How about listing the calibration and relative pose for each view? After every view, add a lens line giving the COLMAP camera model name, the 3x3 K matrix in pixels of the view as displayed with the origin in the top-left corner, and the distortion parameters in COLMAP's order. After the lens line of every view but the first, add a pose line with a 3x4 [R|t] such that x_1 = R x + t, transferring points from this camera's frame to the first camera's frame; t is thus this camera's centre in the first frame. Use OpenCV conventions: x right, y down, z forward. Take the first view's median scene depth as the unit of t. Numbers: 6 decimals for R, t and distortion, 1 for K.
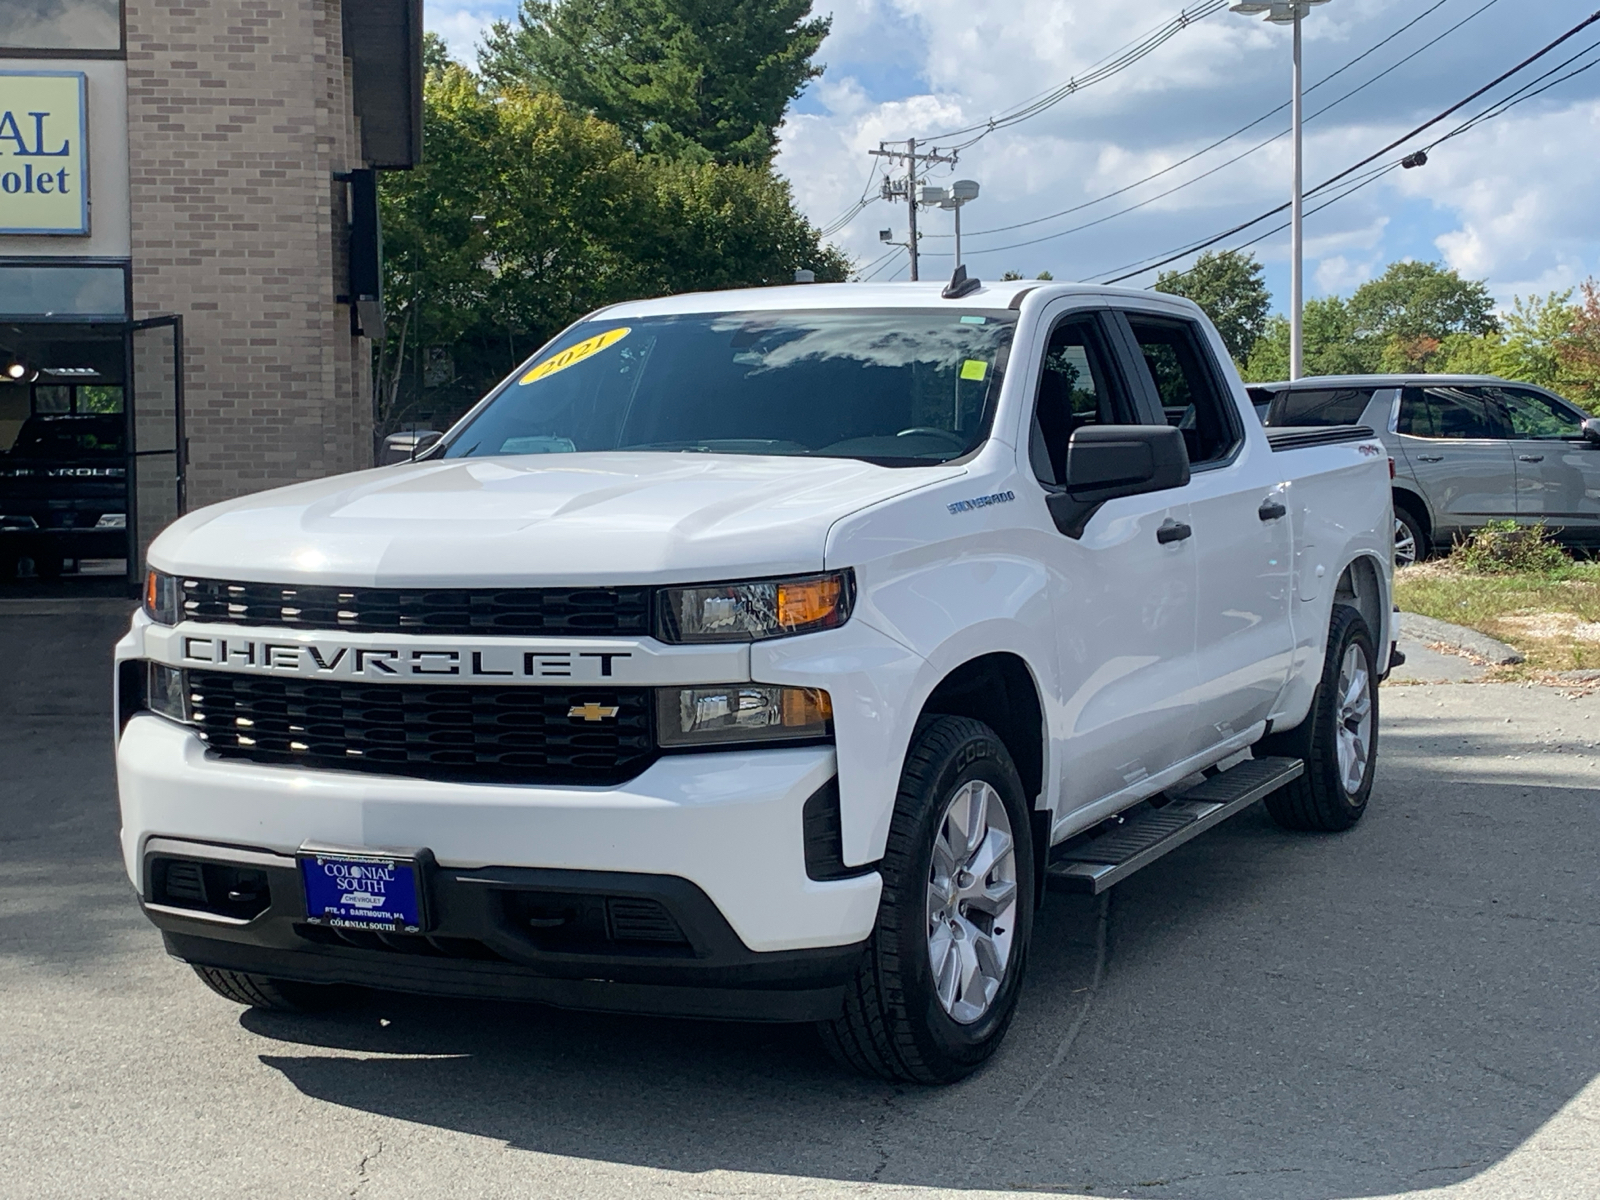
lens RADIAL K [[2500.9, 0, 739.1], [0, 2500.9, 595.5], [0, 0, 1]] dist [0.086245, -0.009362]
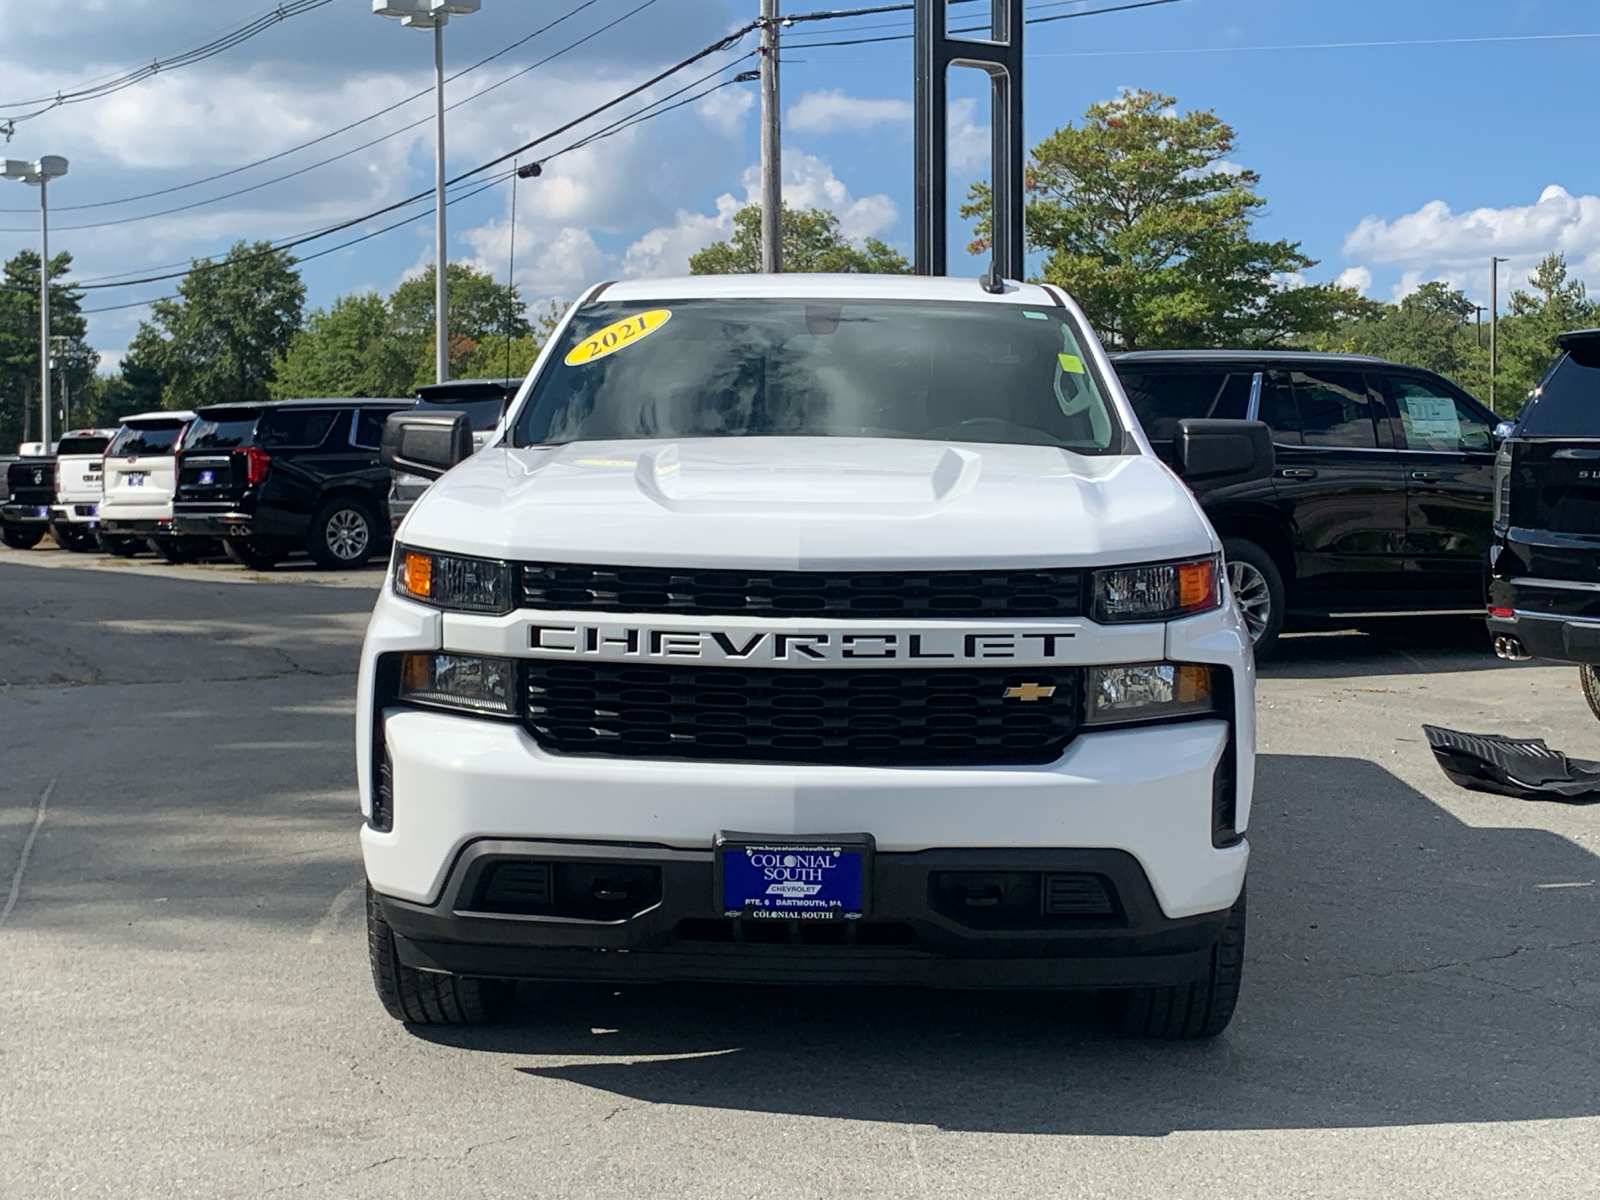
lens RADIAL K [[2500.9, 0, 739.1], [0, 2500.9, 595.5], [0, 0, 1]] dist [0.086245, -0.009362]
pose [[0.918349, -0.007818, 0.395693, -0.454954], [0.006577, 0.999968, 0.004494, 0.001482], [-0.395716, -0.001525, 0.918372, 0.088900]]
